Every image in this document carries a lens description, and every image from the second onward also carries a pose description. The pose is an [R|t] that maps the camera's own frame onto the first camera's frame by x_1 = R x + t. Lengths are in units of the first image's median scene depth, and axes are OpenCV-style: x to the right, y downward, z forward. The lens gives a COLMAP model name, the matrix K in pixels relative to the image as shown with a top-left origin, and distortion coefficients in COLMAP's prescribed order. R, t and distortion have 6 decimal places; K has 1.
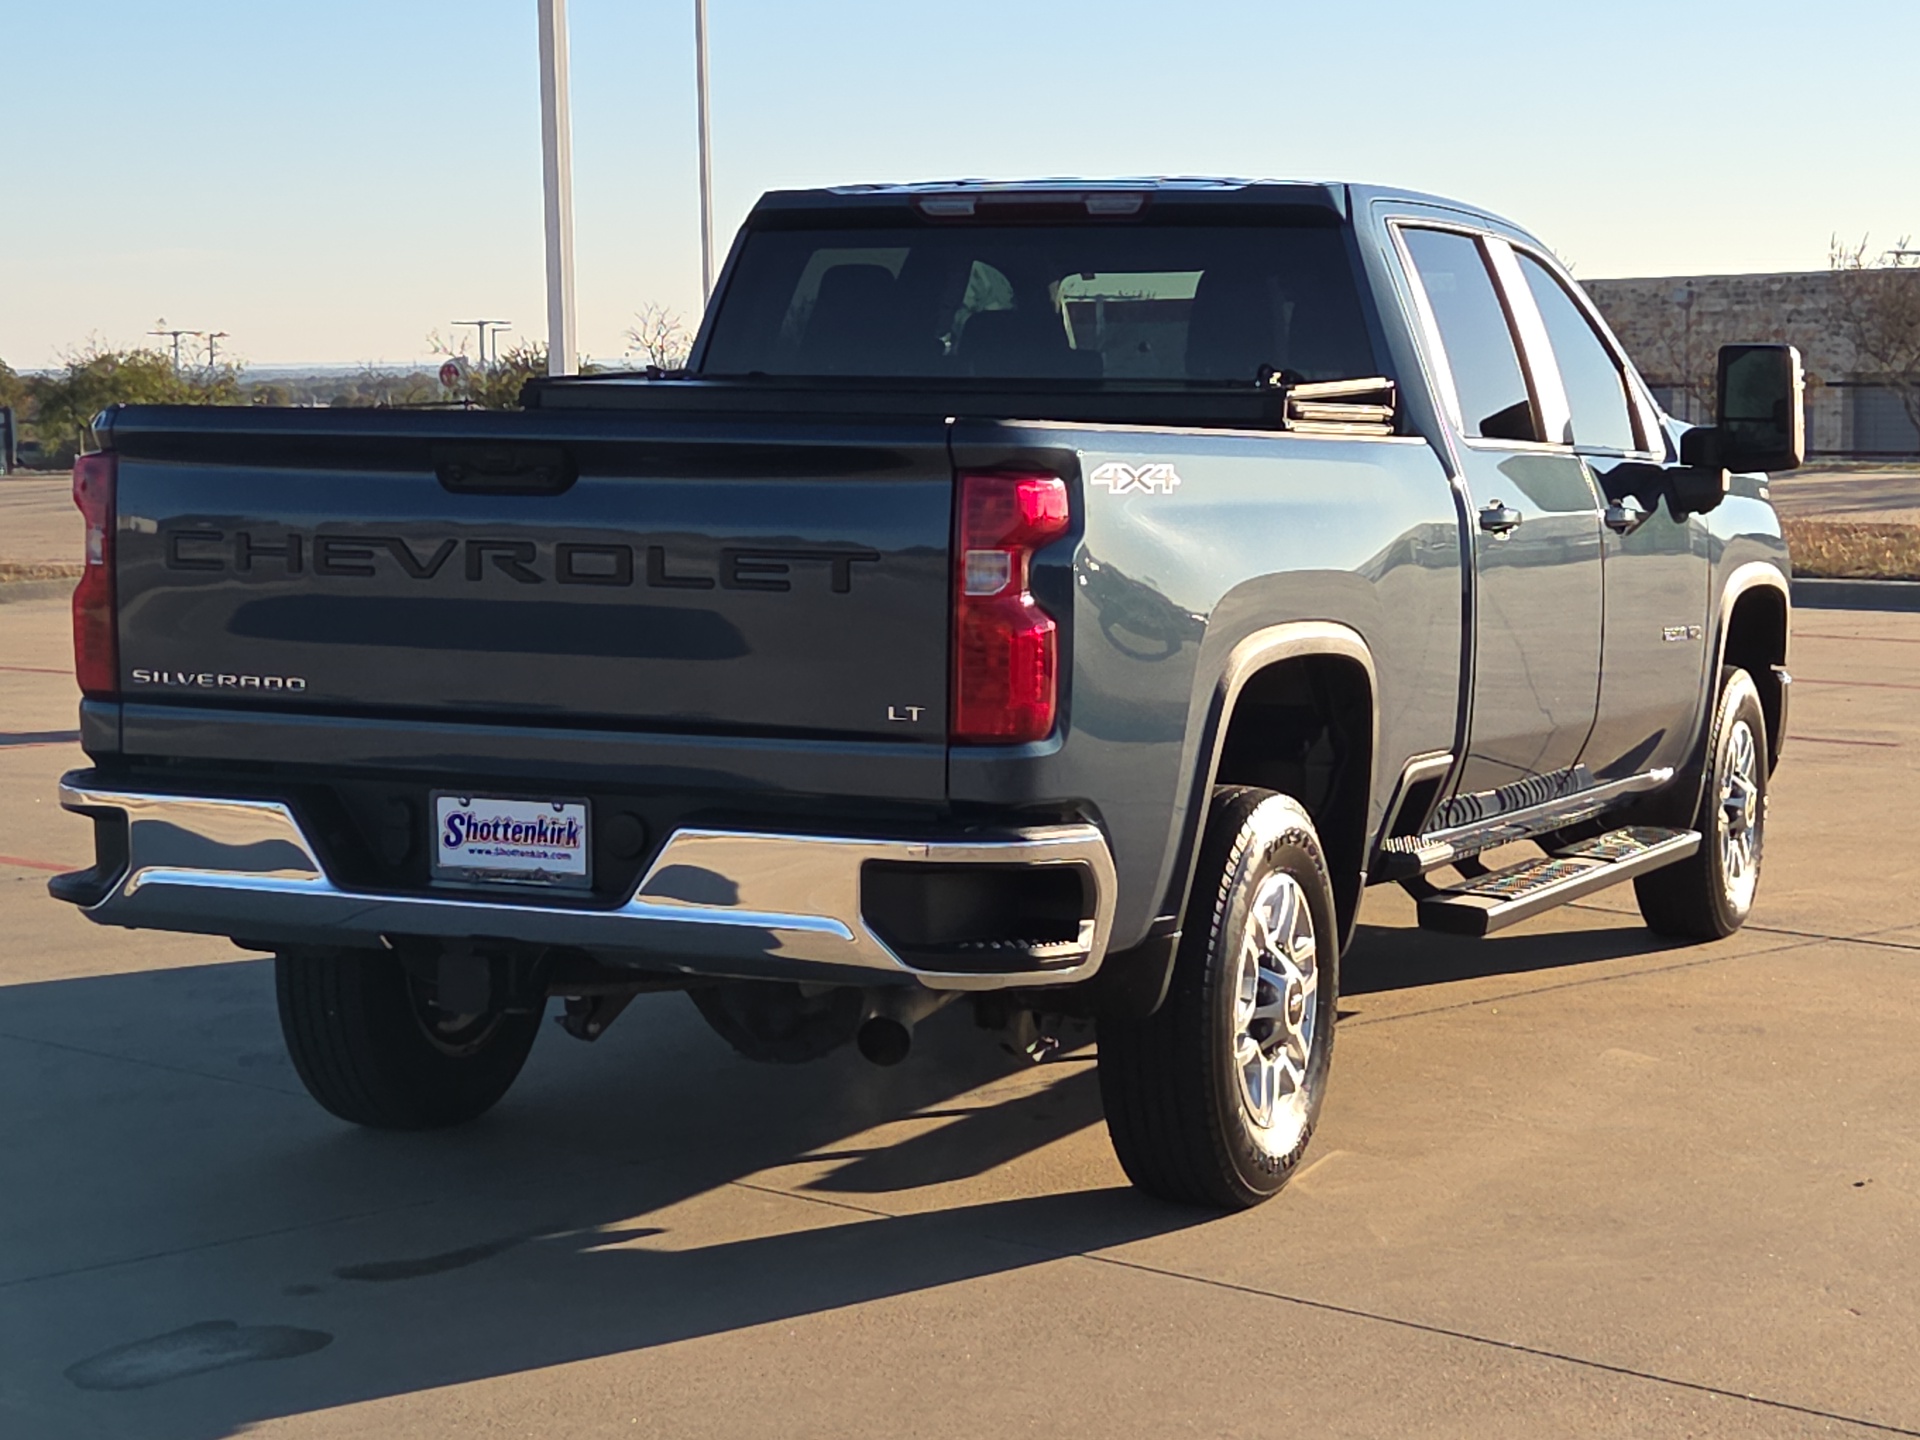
lens RADIAL K [[3850.6, 0, 963.9], [0, 3850.6, 723.5], [0, 0, 1]] dist [0.128750, 0.000000]
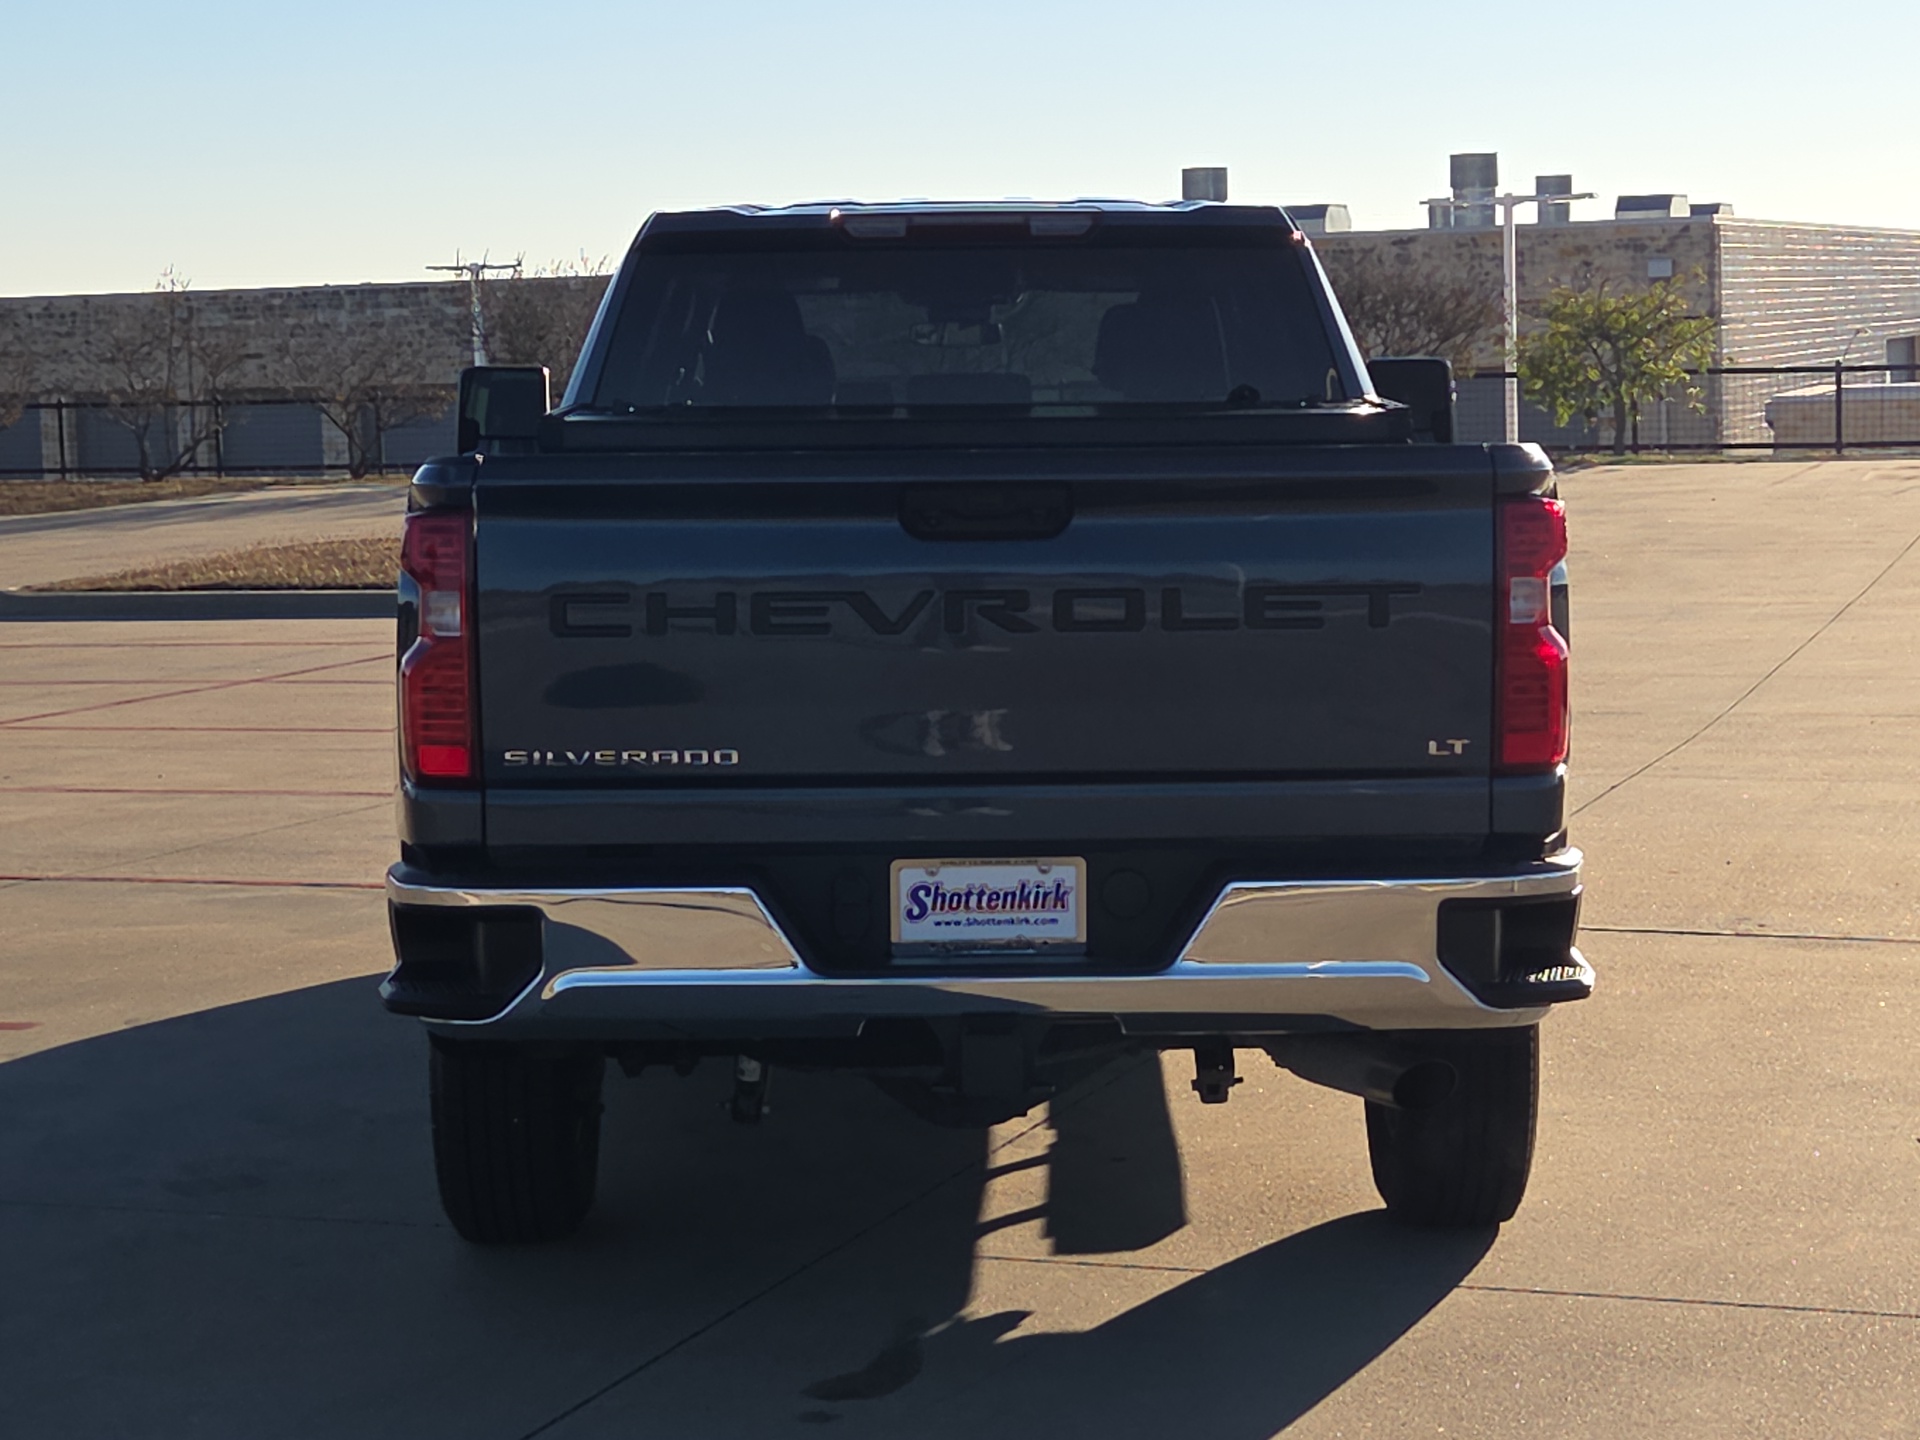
lens RADIAL K [[3850.6, 0, 973.1], [0, 3850.6, 711.0], [0, 0, 1]] dist [0.128750, 0.000000]
pose [[0.913387, -0.054315, 0.403453, -0.491854], [0.057033, 0.998358, 0.005285, -0.022597], [-0.403078, 0.018183, 0.914985, 0.144478]]
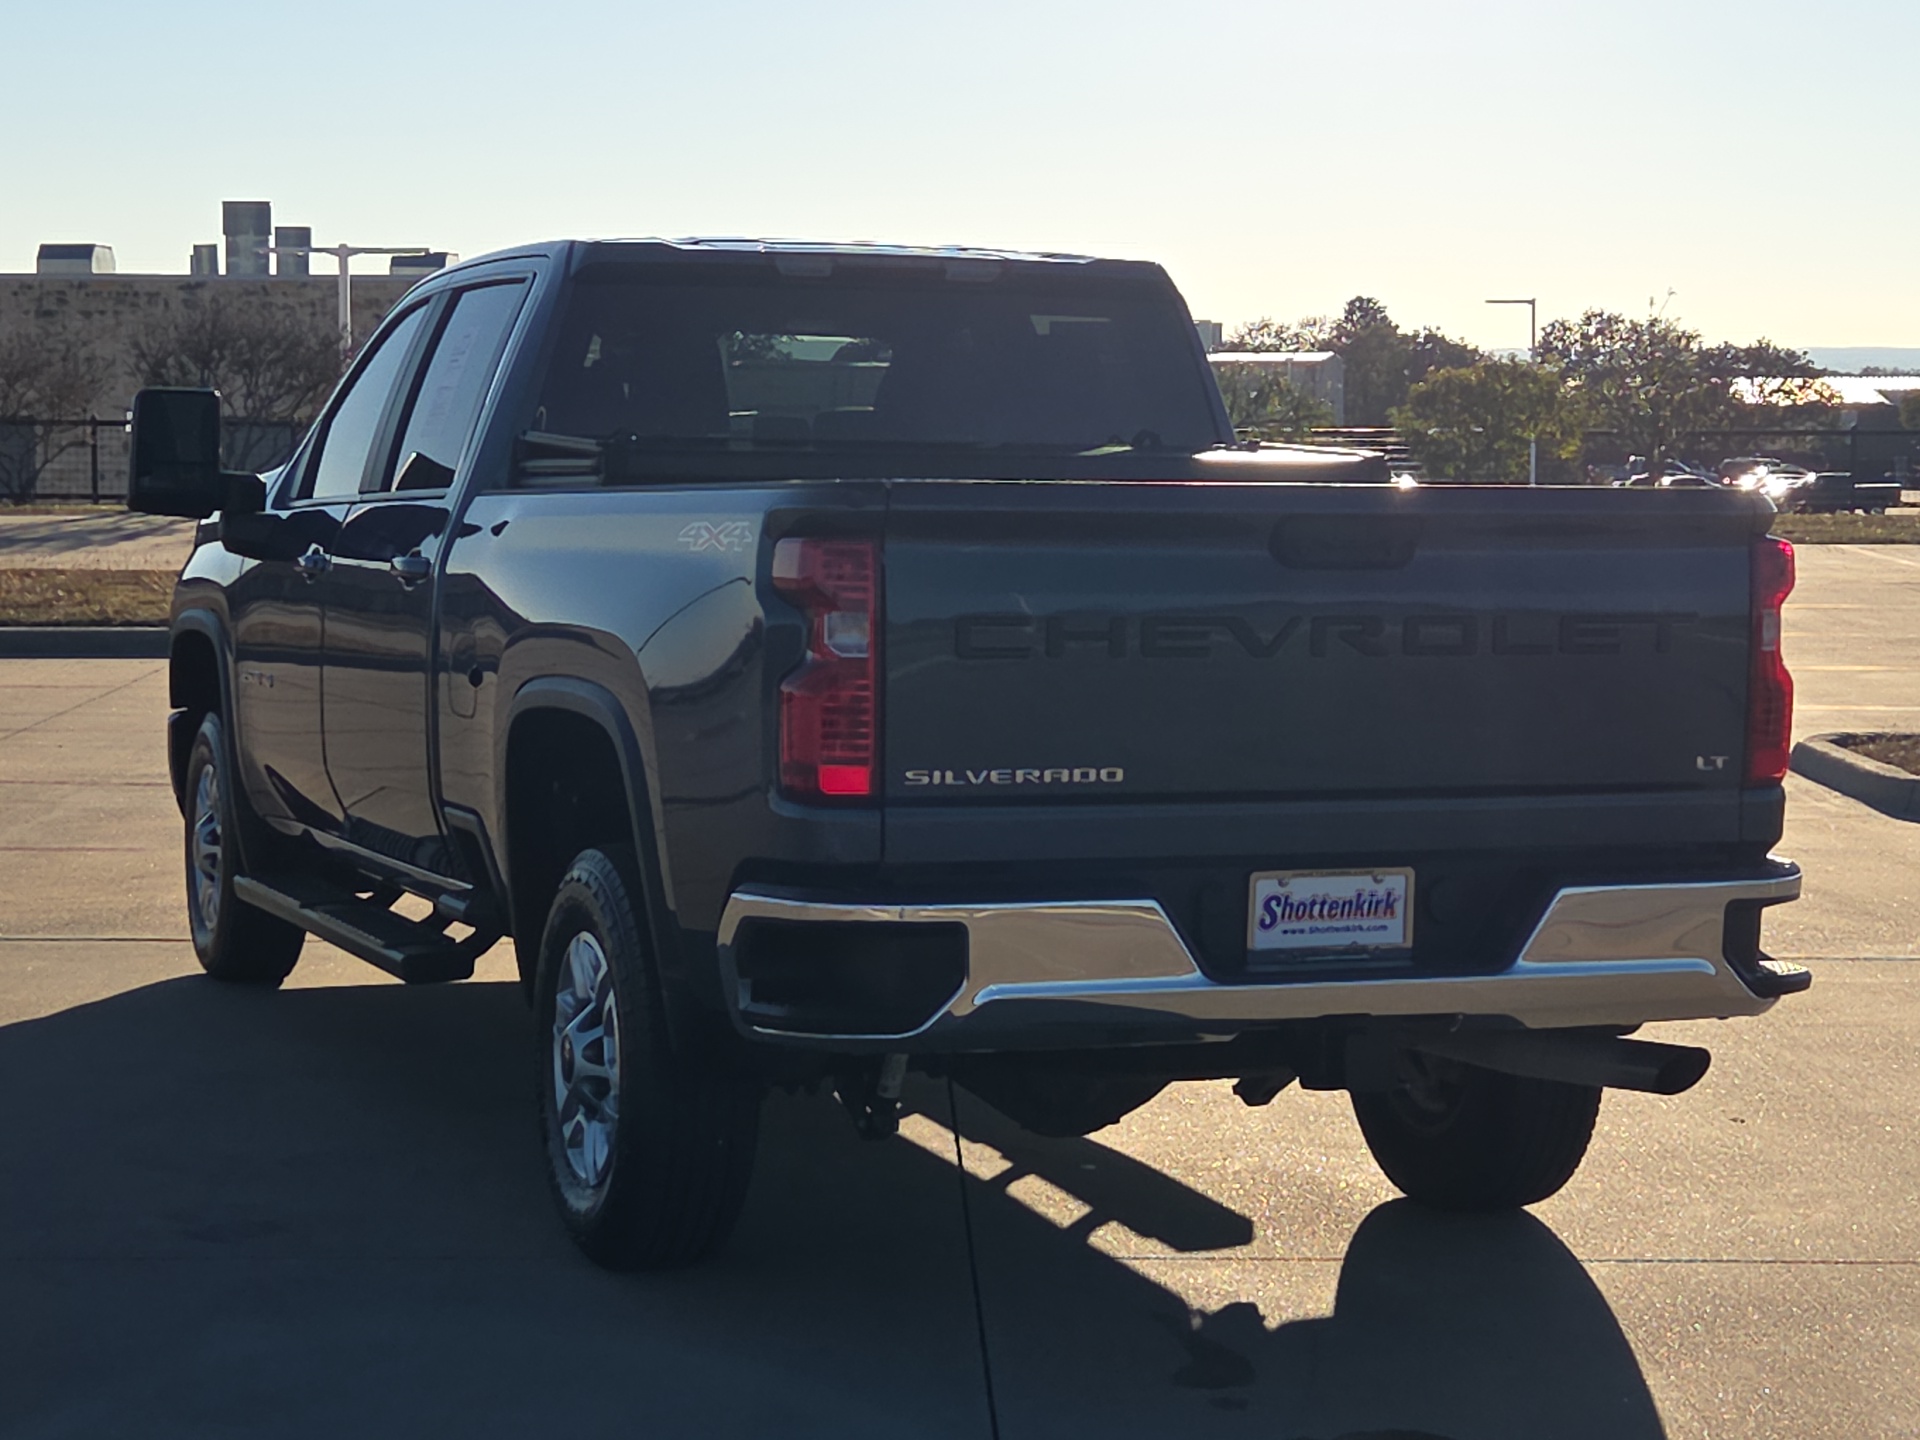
lens RADIAL K [[3850.6, 0, 964.1], [0, 3850.6, 723.8], [0, 0, 1]] dist [0.128750, 0.000000]
pose [[0.719425, -0.051412, 0.692665, -0.863819], [0.057025, 0.998262, 0.014866, -0.039162], [-0.692225, 0.028804, 0.721106, 0.346065]]
